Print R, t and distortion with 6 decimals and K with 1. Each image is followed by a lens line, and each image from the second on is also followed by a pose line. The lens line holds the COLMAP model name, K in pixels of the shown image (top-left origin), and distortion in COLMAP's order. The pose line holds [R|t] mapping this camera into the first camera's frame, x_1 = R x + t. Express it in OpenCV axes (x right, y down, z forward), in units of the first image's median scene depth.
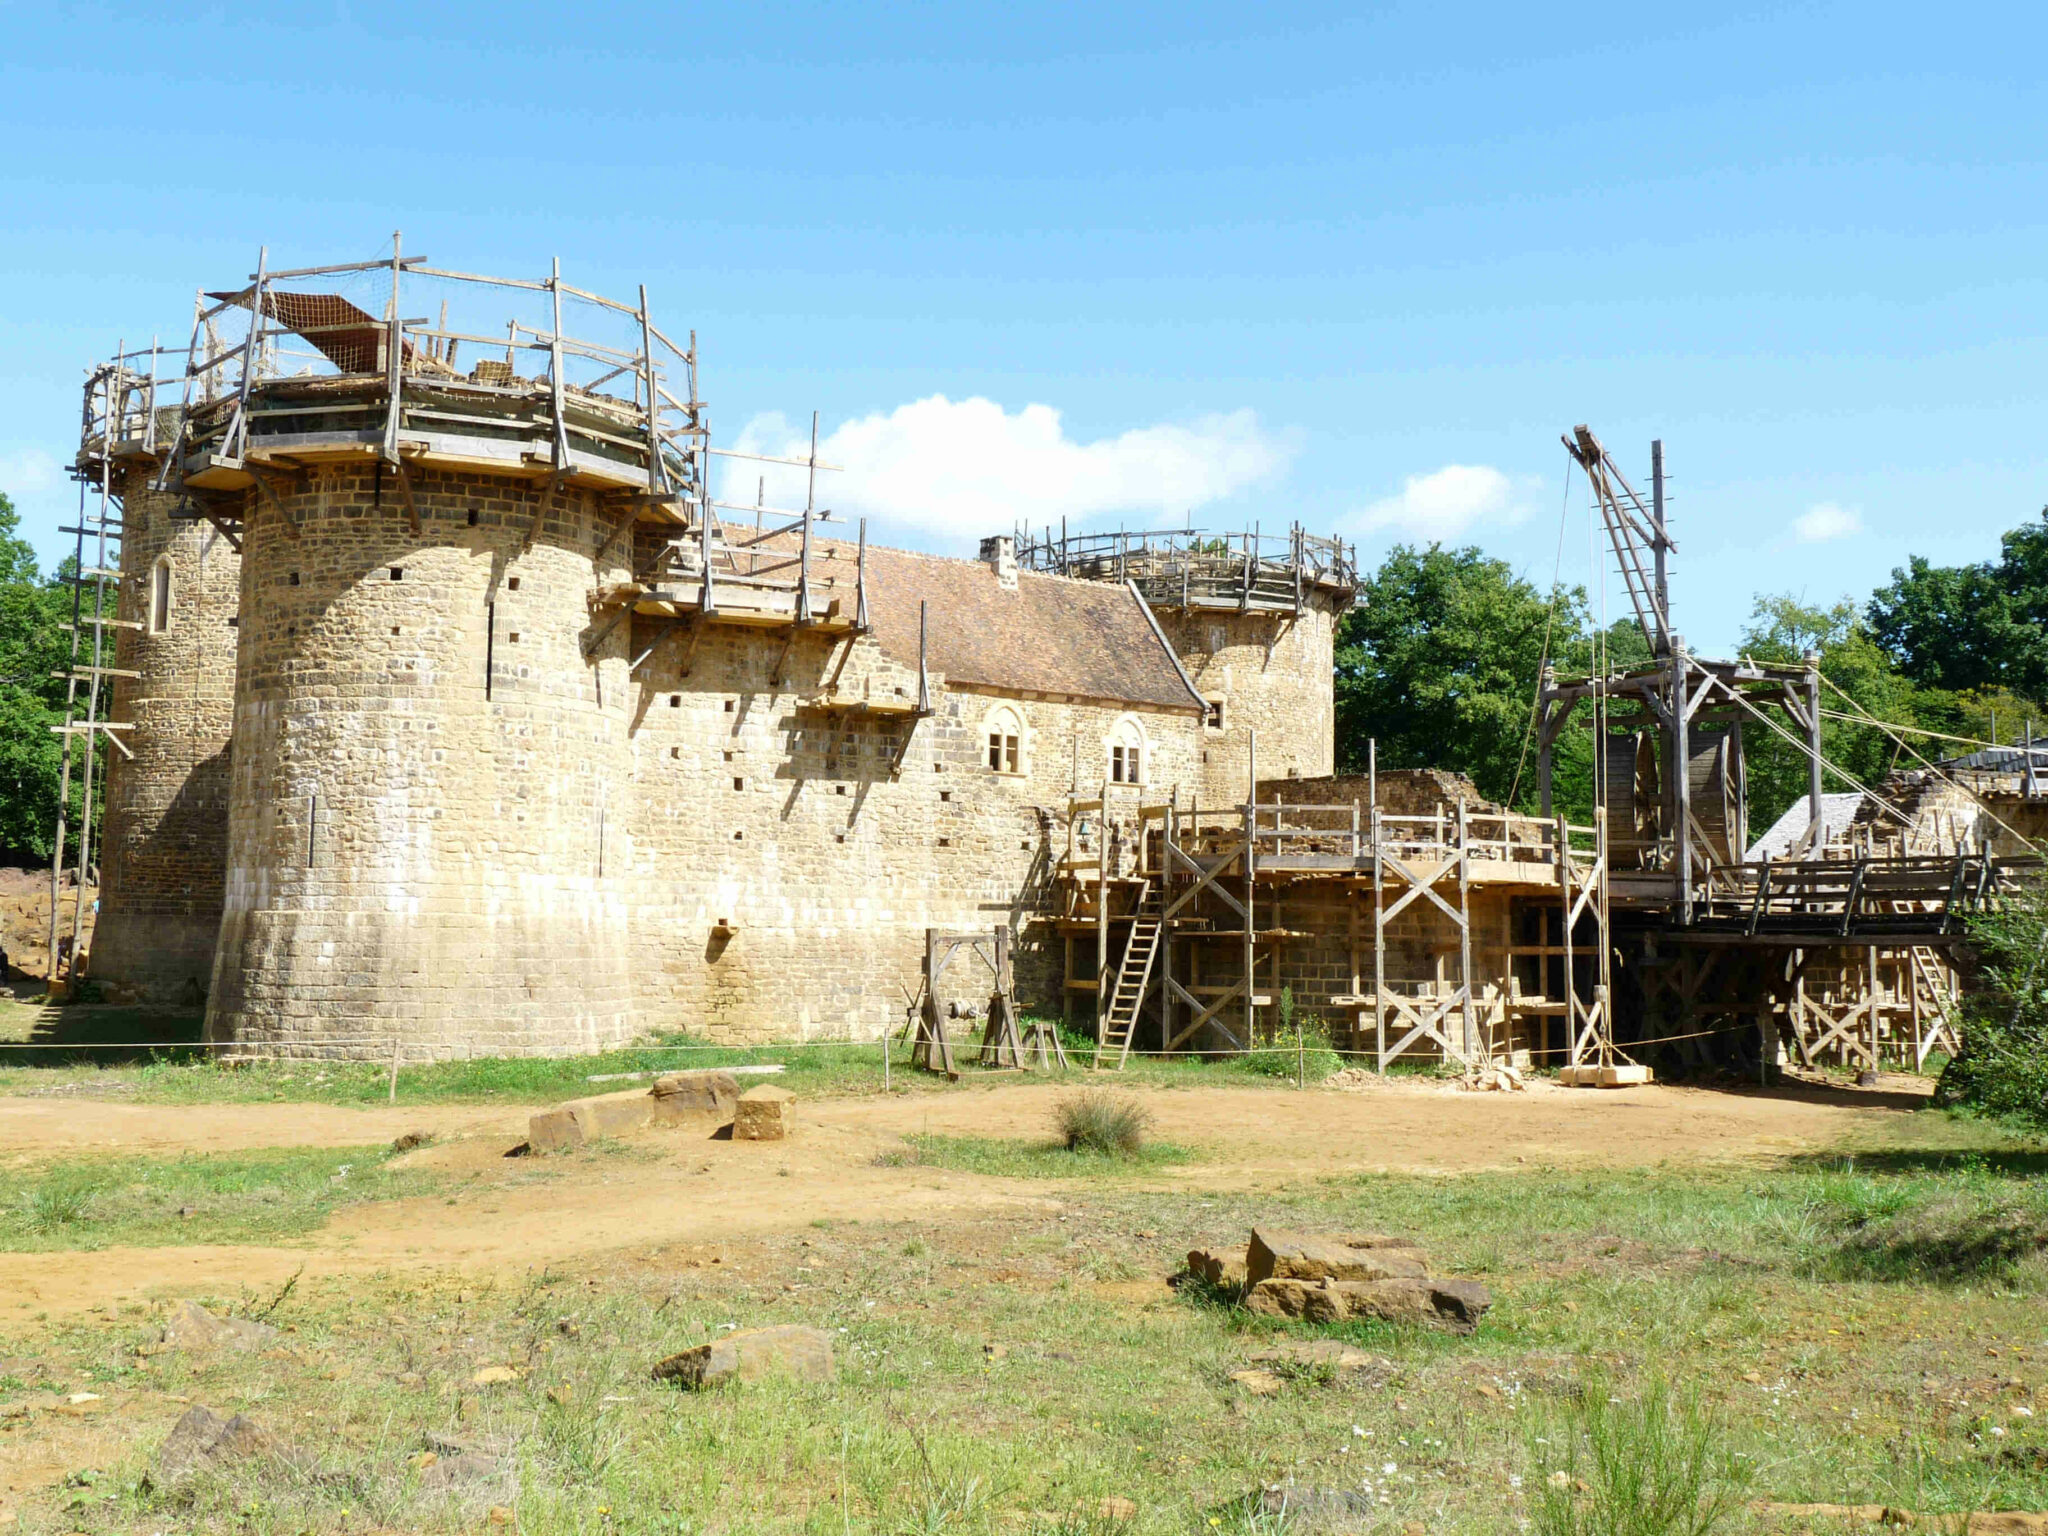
lens RADIAL K [[2116.3, 0, 1014.8], [0, 2116.3, 762.2], [0, 0, 1]] dist [-0.038049, 0.000000]
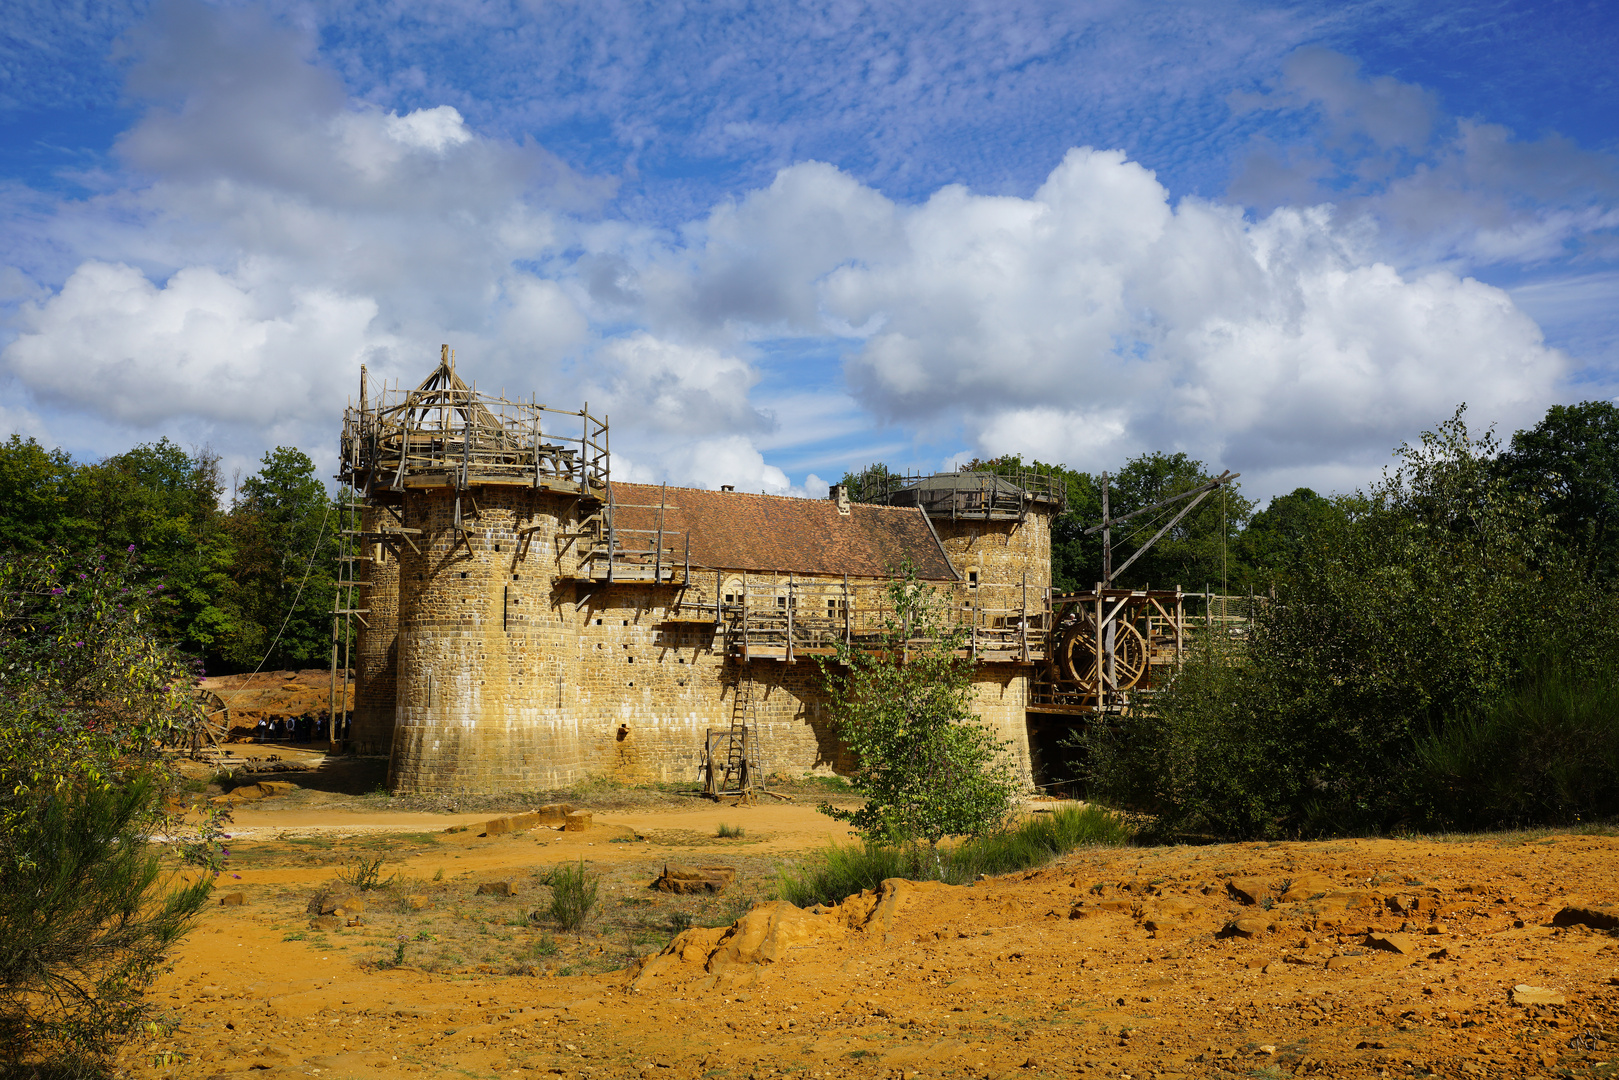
lens RADIAL K [[1467.0, 0, 804.2], [0, 1467.0, 544.5], [0, 0, 1]] dist [-0.059139, 0.004759]
pose [[0.991843, -0.020611, -0.125789, 0.230214], [0.019378, 0.999751, -0.011024, -0.086328], [0.125985, 0.008497, 0.991996, -0.436344]]
